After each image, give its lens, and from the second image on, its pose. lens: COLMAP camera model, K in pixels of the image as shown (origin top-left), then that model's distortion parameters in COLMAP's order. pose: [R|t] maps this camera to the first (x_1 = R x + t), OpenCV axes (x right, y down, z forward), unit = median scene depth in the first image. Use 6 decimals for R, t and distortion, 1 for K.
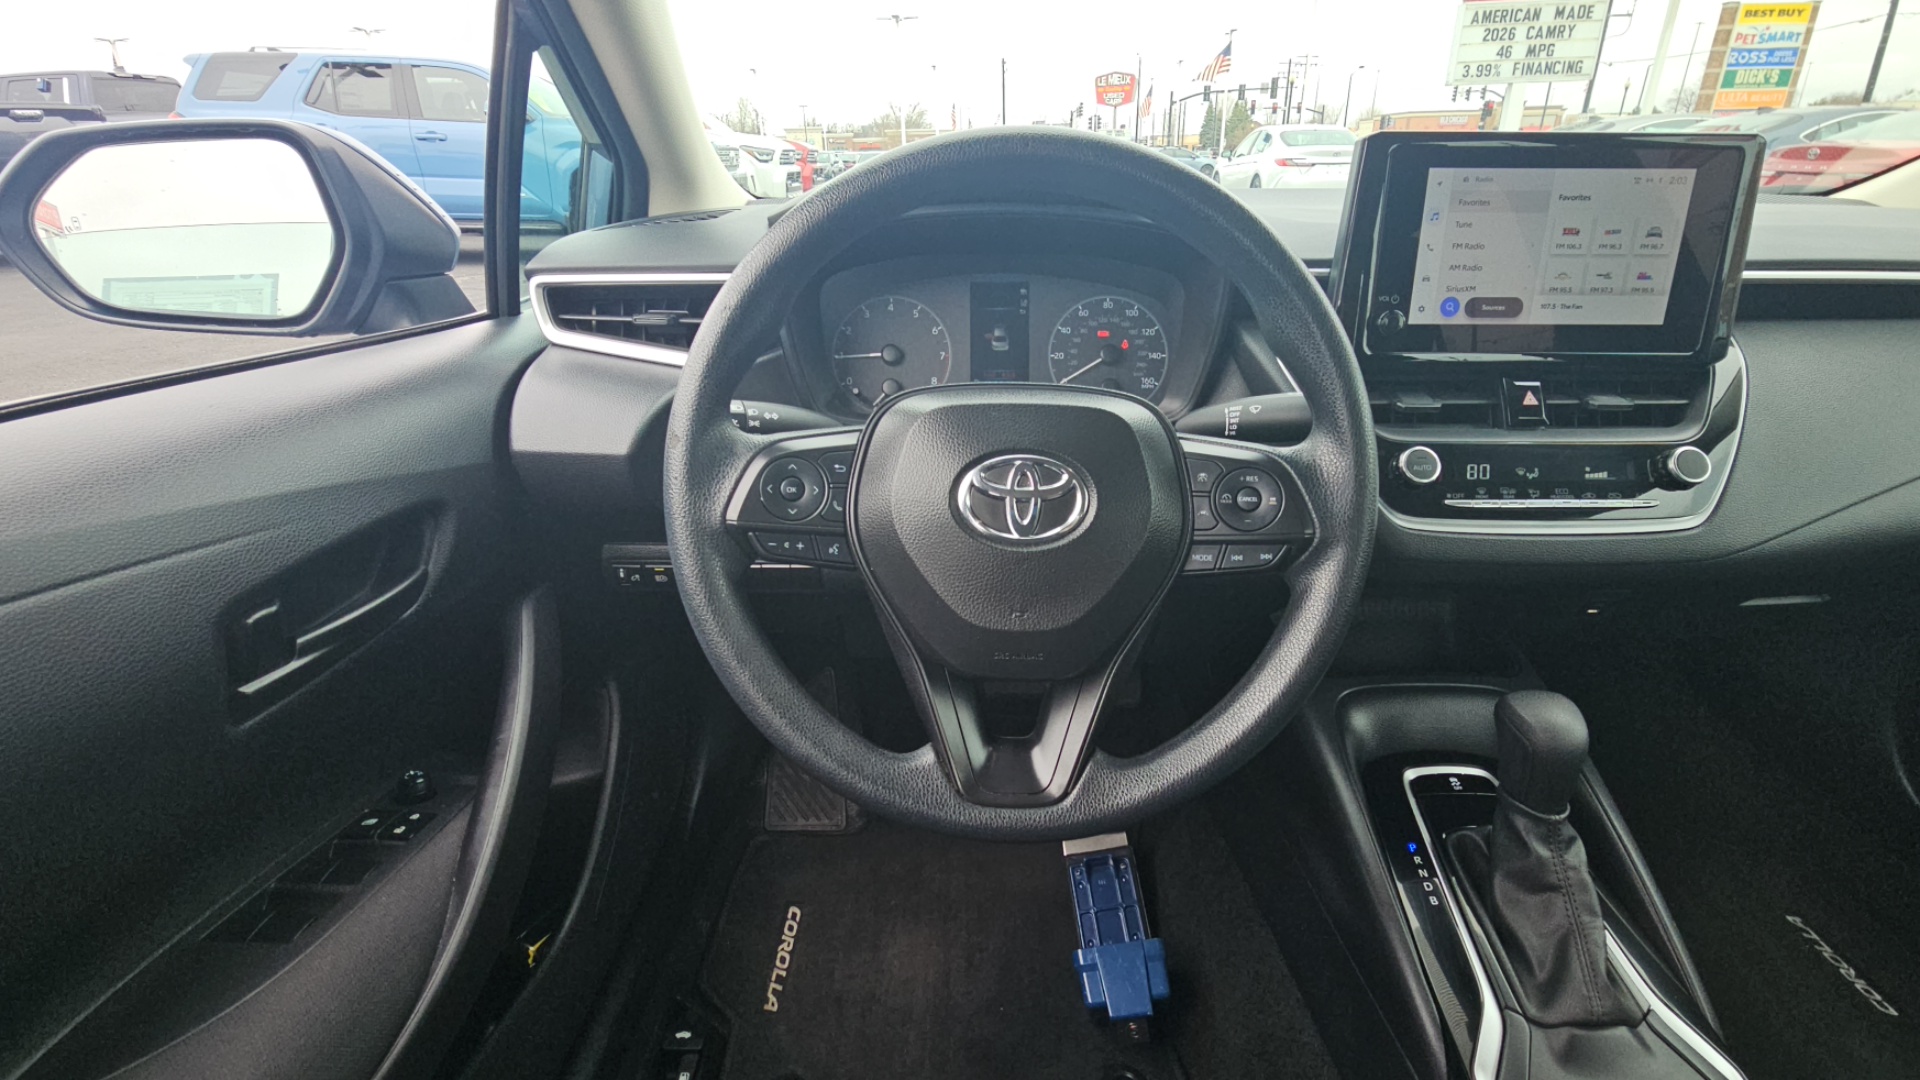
lens RADIAL K [[861.1, 0, 982.5], [0, 861.1, 549.7], [0, 0, 1]] dist [0.012443, -0.009041]
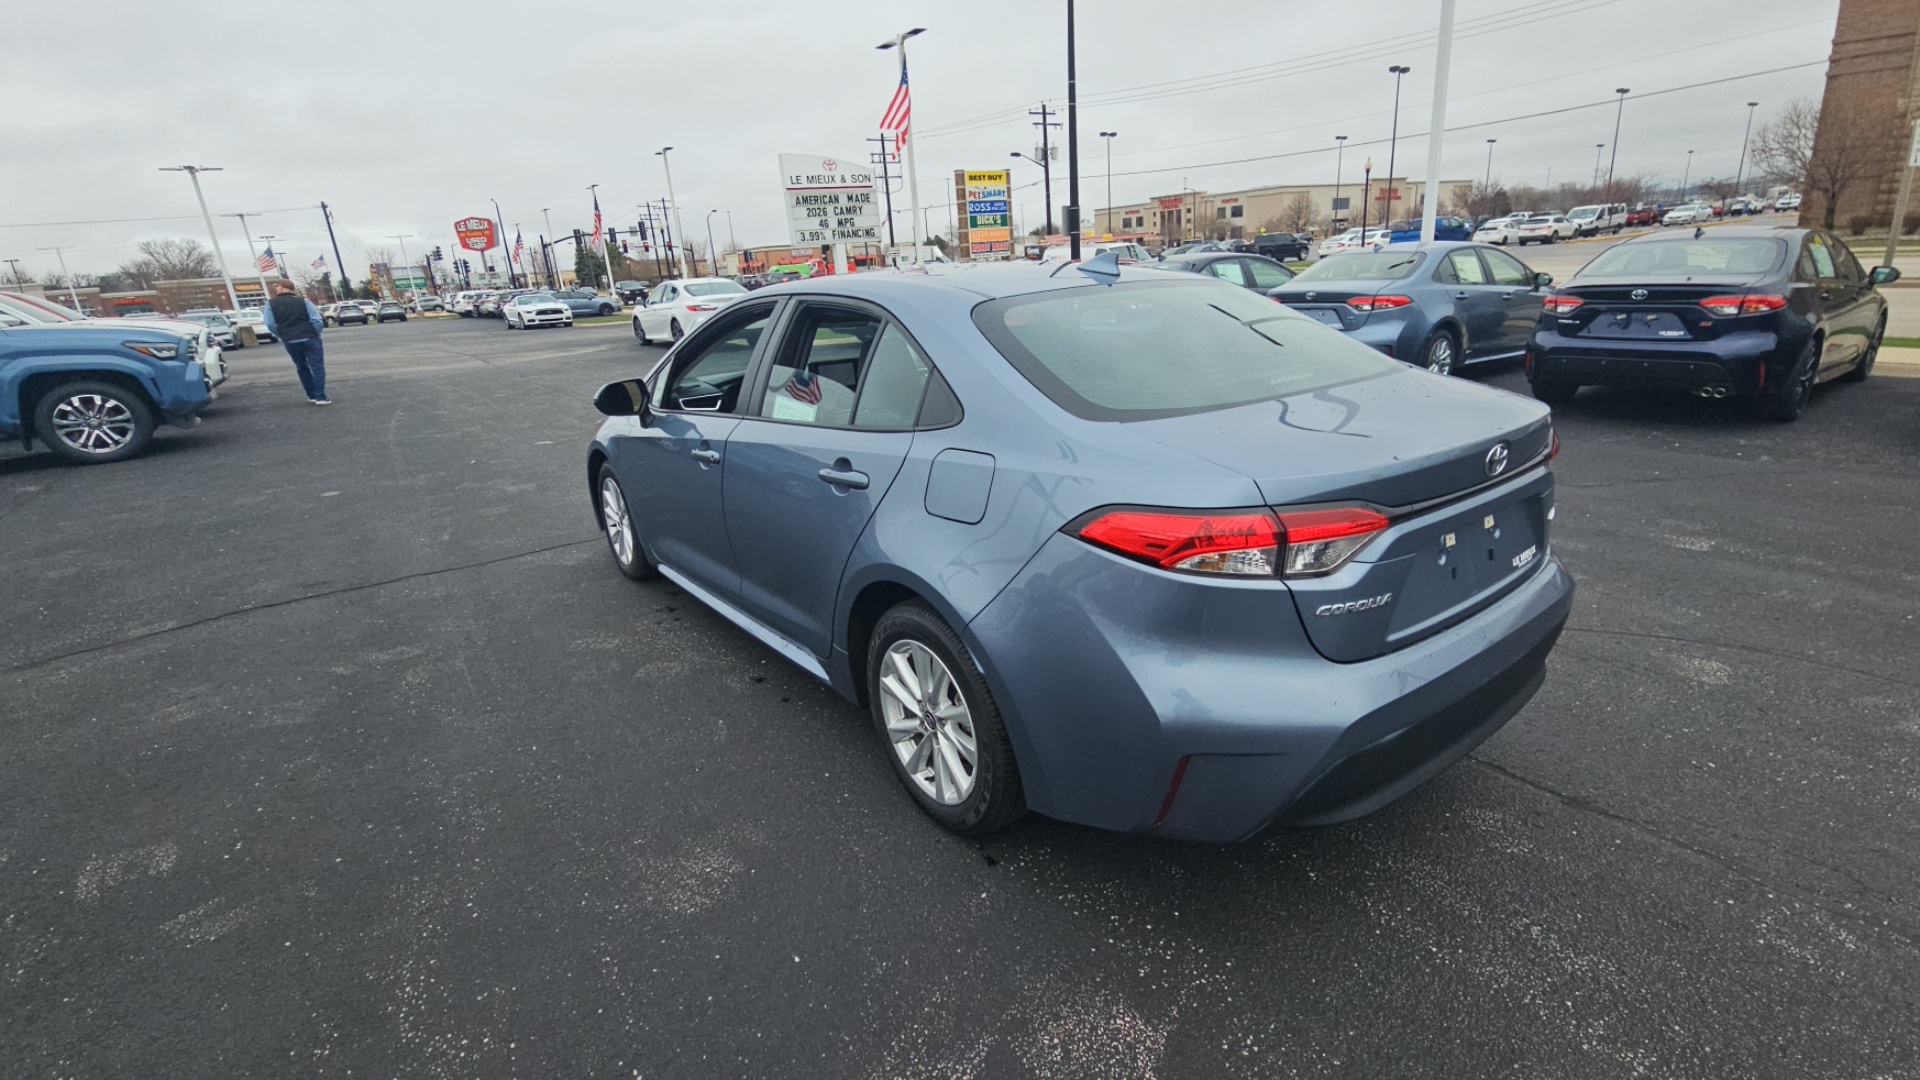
lens RADIAL K [[861.1, 0, 978.1], [0, 861.1, 533.0], [0, 0, 1]] dist [0.012443, -0.009041]
pose [[0.796908, -0.214015, 0.564921, -2.017170], [0.294507, 0.954123, -0.053987, 1.013274], [-0.527450, 0.209396, 0.823377, -3.607005]]
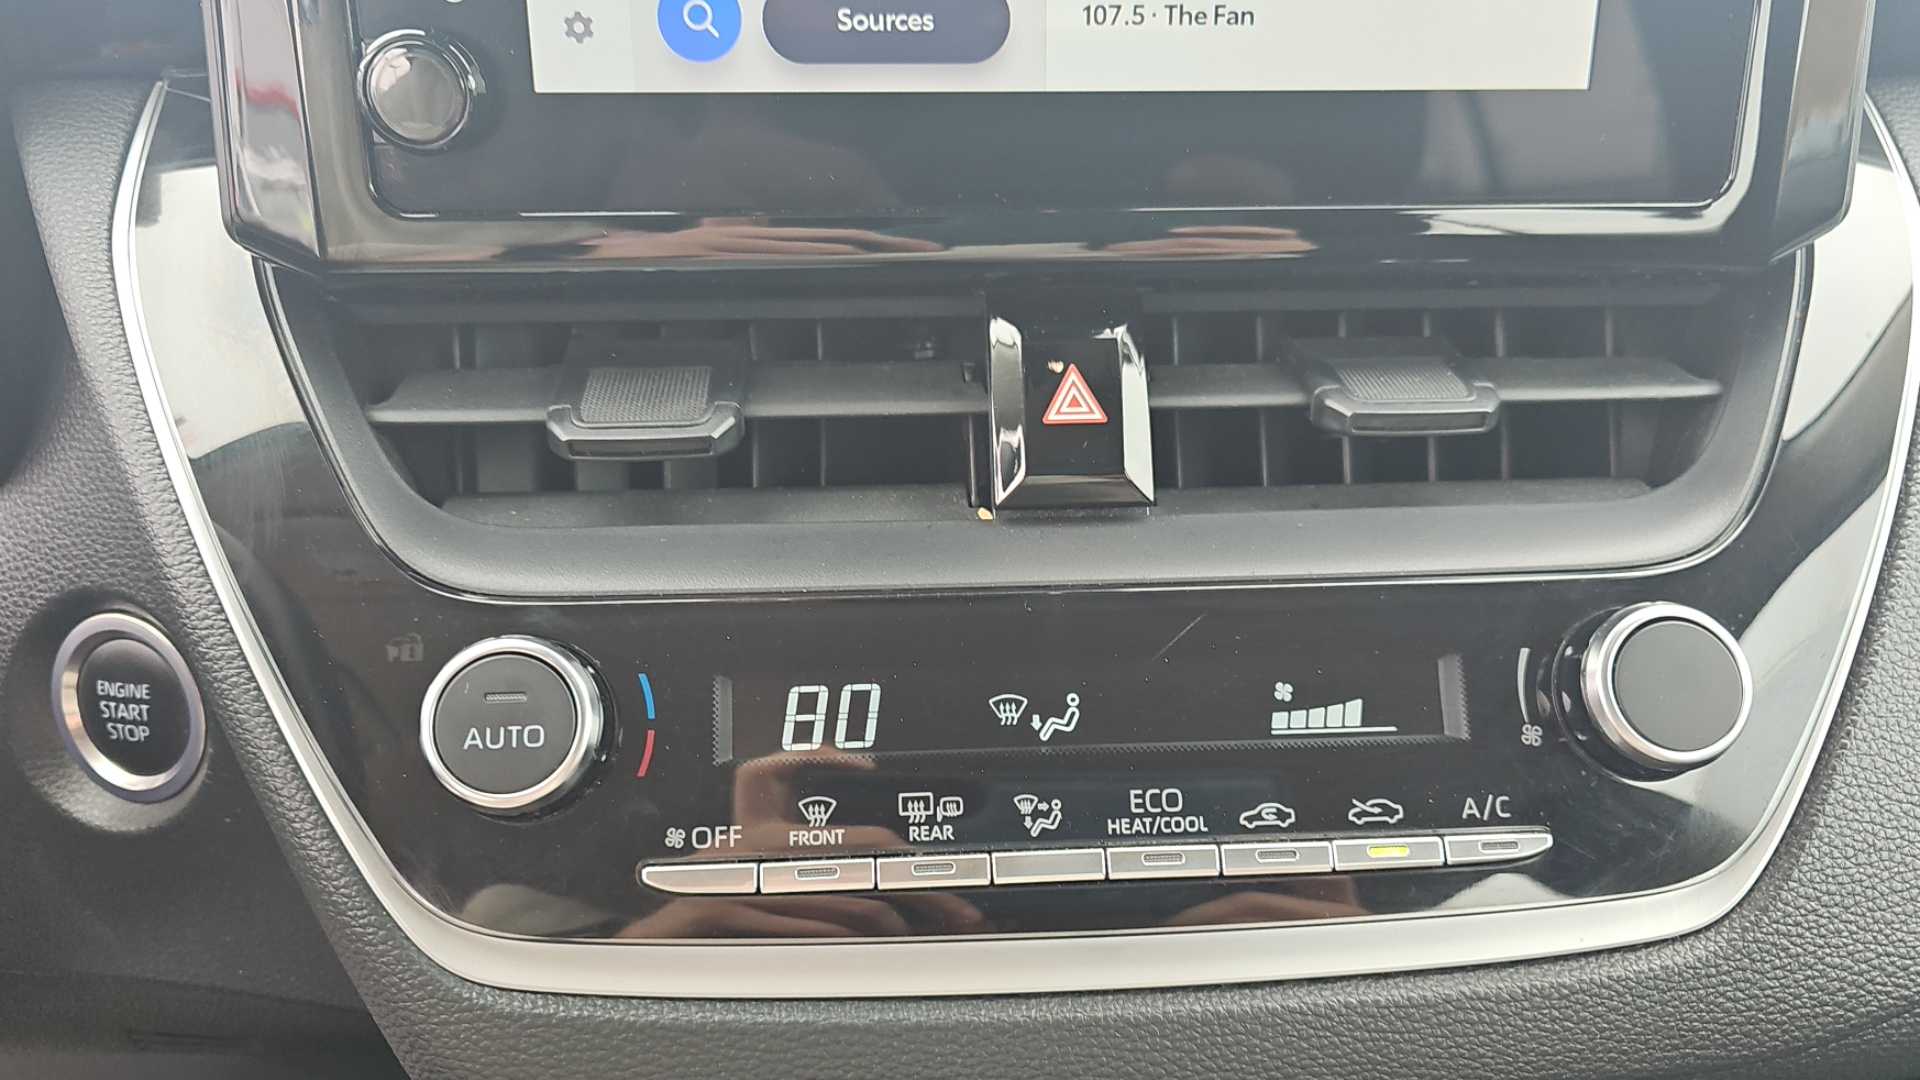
lens RADIAL K [[1311.0, 0, 969.8], [0, 1311.0, 541.0], [0, 0, 1]] dist [-0.023950, -0.000470]
pose [[0.998375, -0.025303, 0.051061, 0.602627], [0.023527, 0.999107, 0.035092, -0.152405], [-0.051903, -0.033833, 0.998079, 0.649082]]
